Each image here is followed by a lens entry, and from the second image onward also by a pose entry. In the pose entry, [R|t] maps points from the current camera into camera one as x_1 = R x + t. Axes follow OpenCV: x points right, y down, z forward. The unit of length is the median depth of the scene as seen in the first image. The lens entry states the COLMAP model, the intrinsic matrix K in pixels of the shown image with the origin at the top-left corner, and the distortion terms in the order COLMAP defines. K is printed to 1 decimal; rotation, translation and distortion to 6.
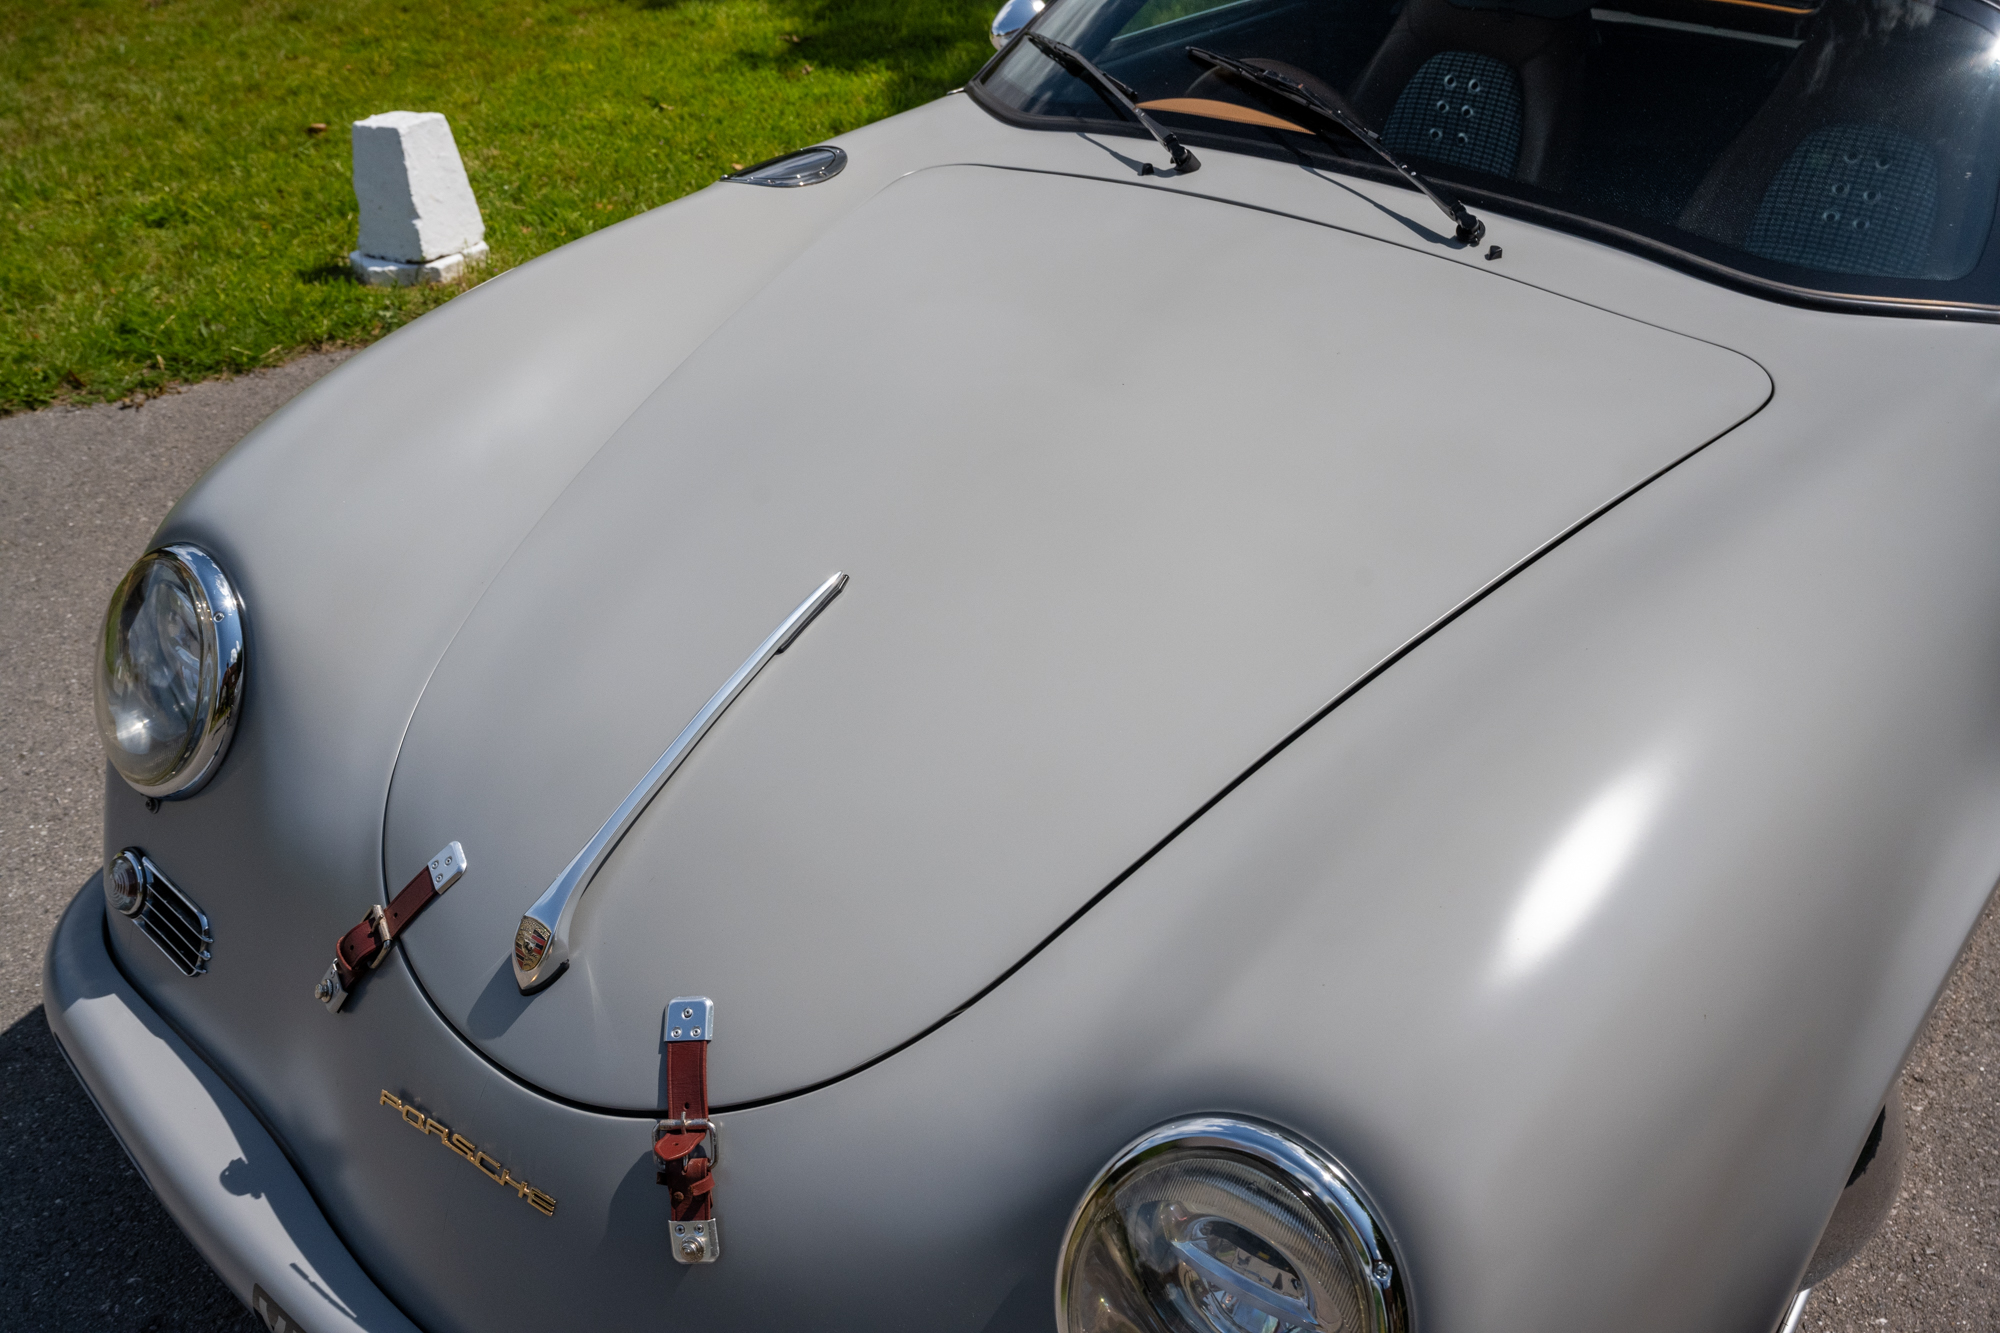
lens RADIAL K [[1866.5, 0, 988.9], [0, 1866.5, 680.8], [0, 0, 1]] dist [0.000033, 0.000000]
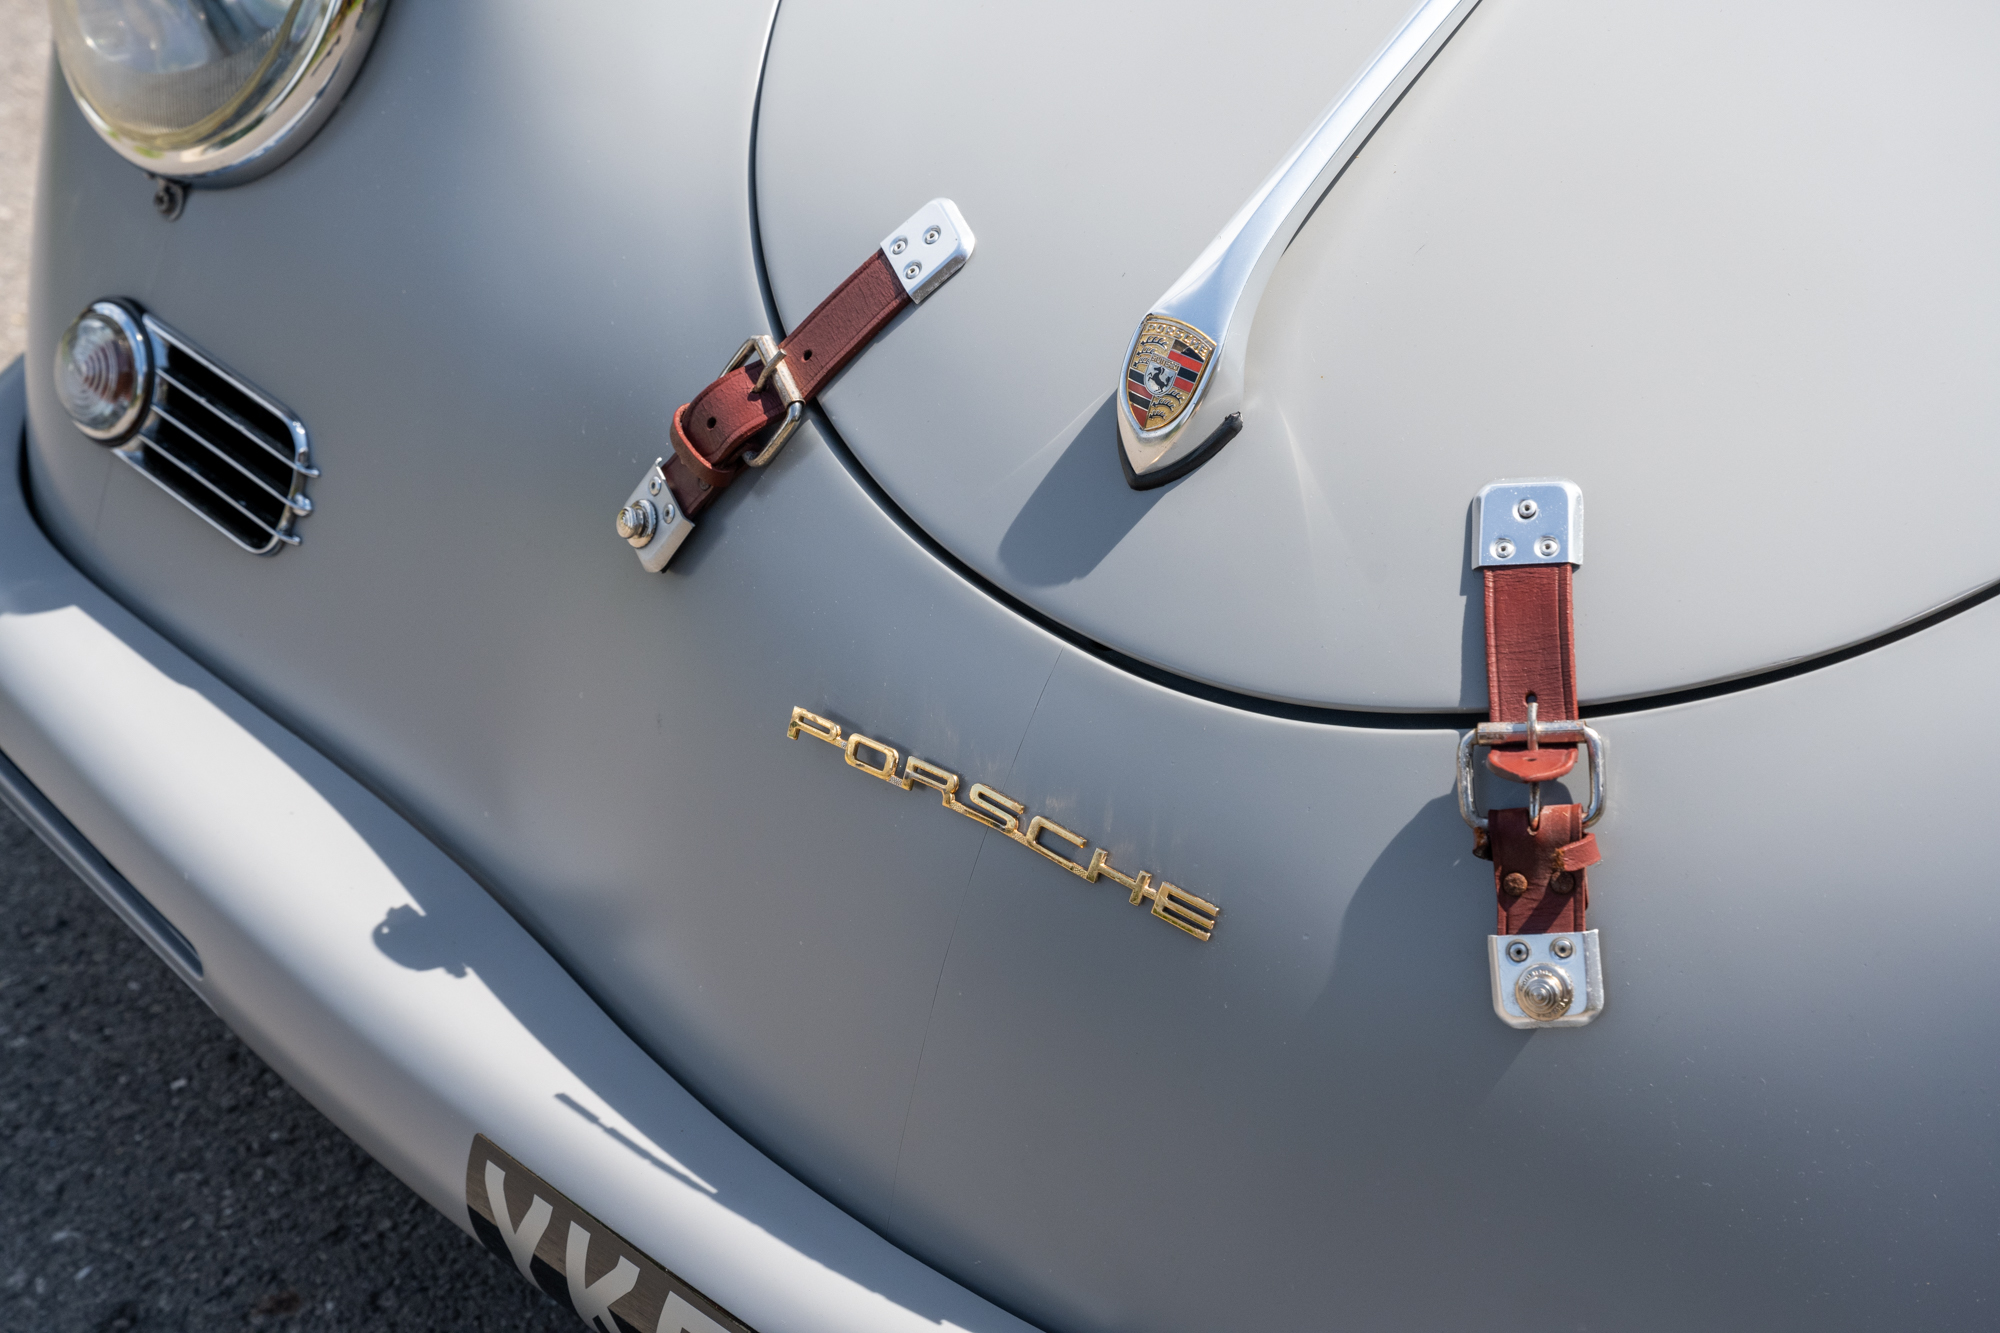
lens RADIAL K [[4127.9, 0, 951.0], [0, 4127.9, 762.7], [0, 0, 1]] dist [0.002994, 0.000000]
pose [[0.997155, 0.034127, -0.067216, -0.183535], [-0.030157, 0.997790, 0.059211, 0.145230], [0.069088, -0.057015, 0.995980, -0.029900]]
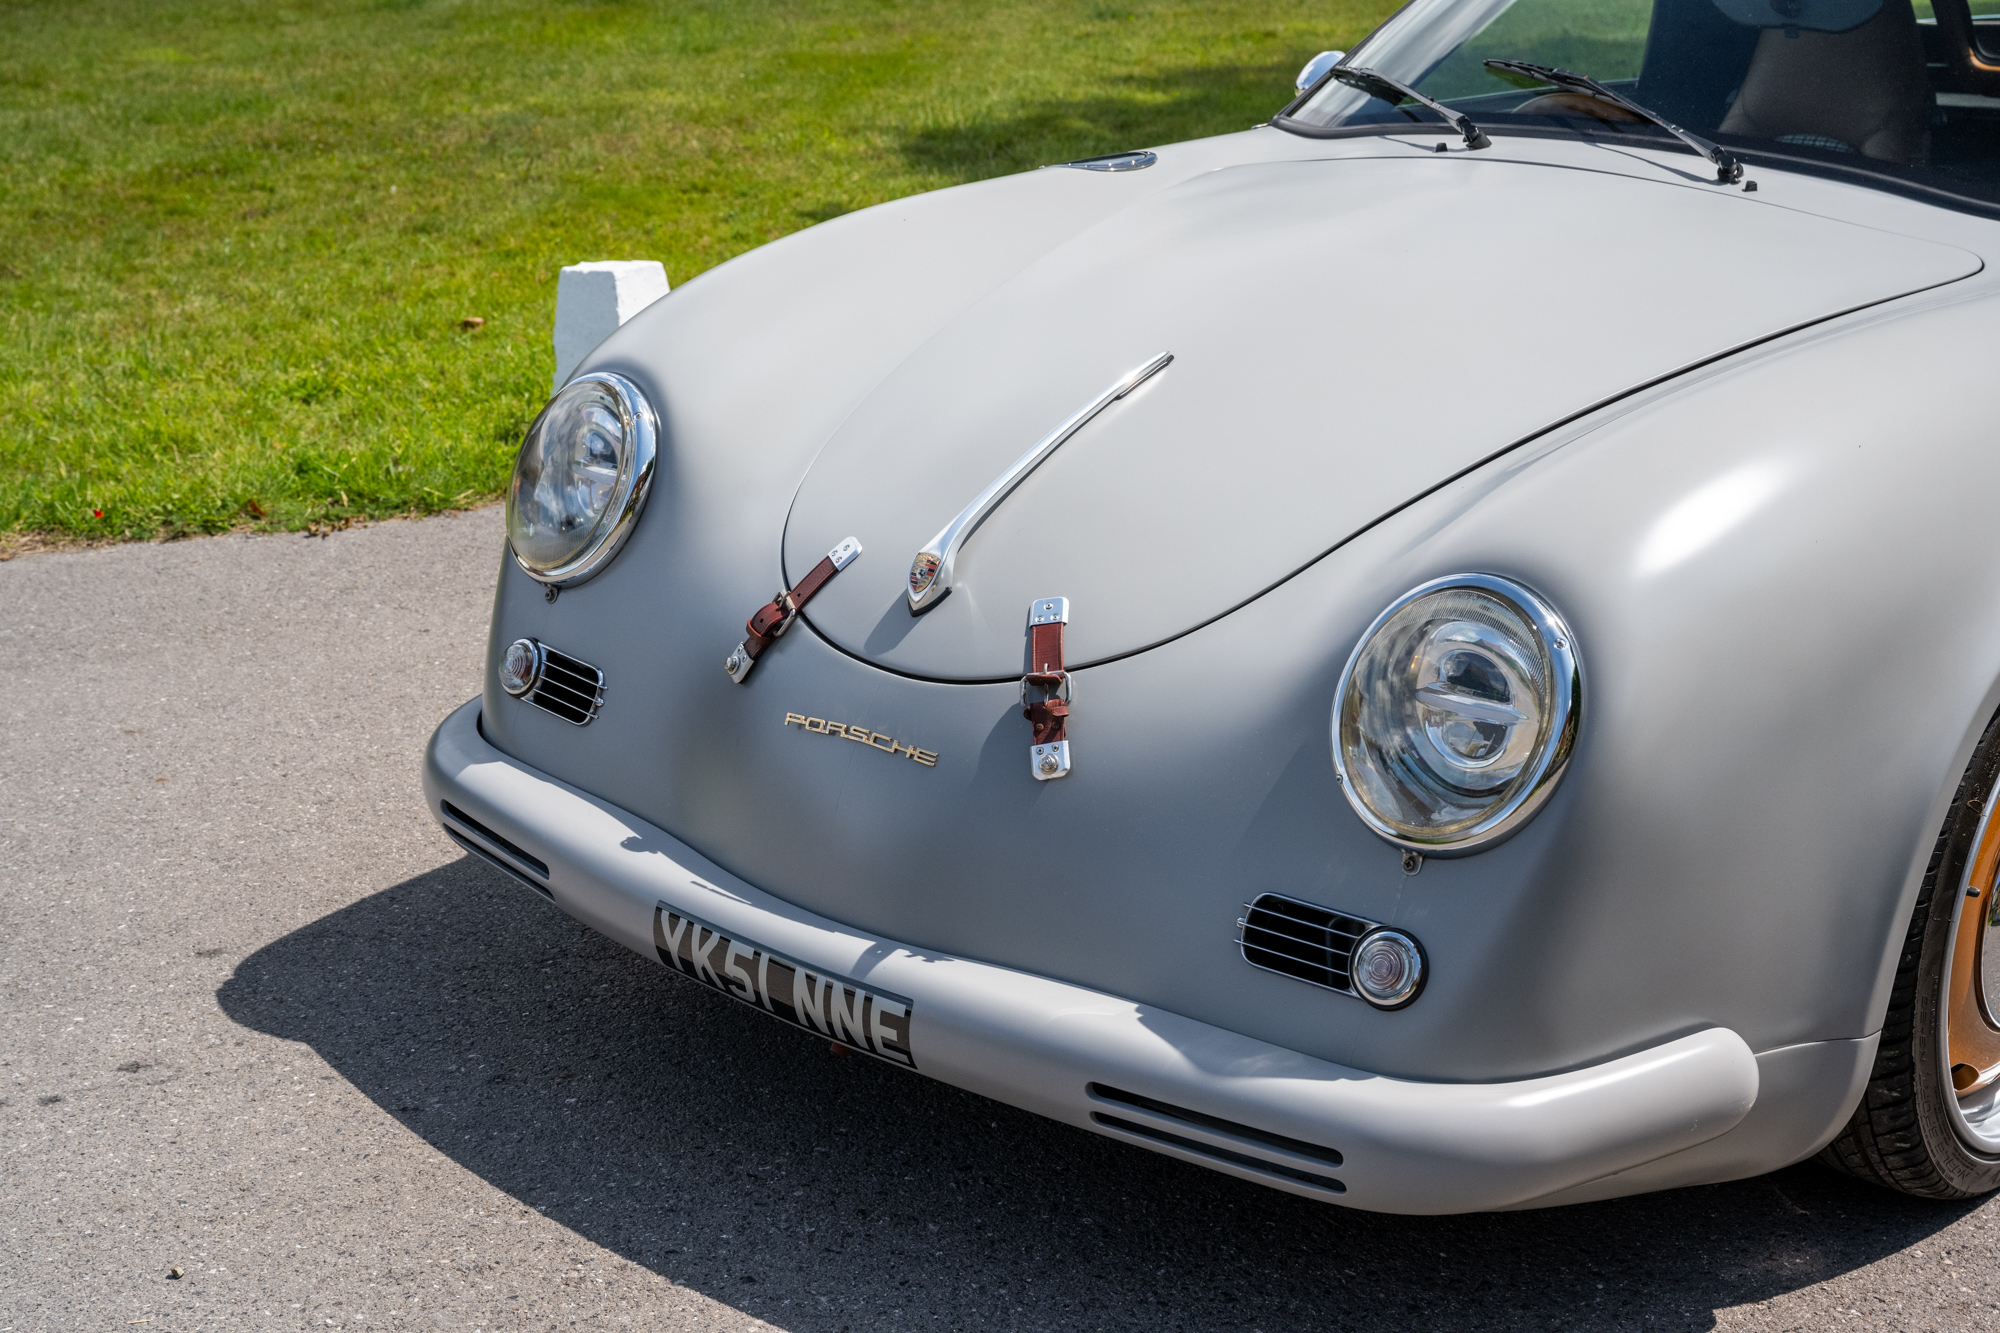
lens RADIAL K [[3058.8, 0, 1000.4], [0, 3058.8, 662.6], [0, 0, 1]] dist [-0.007730, 0.000000]
pose [[0.995655, 0.021553, -0.090592, -0.002274], [-0.043941, 0.966468, -0.252999, 0.590387], [0.082102, 0.255880, 0.963216, -0.804848]]
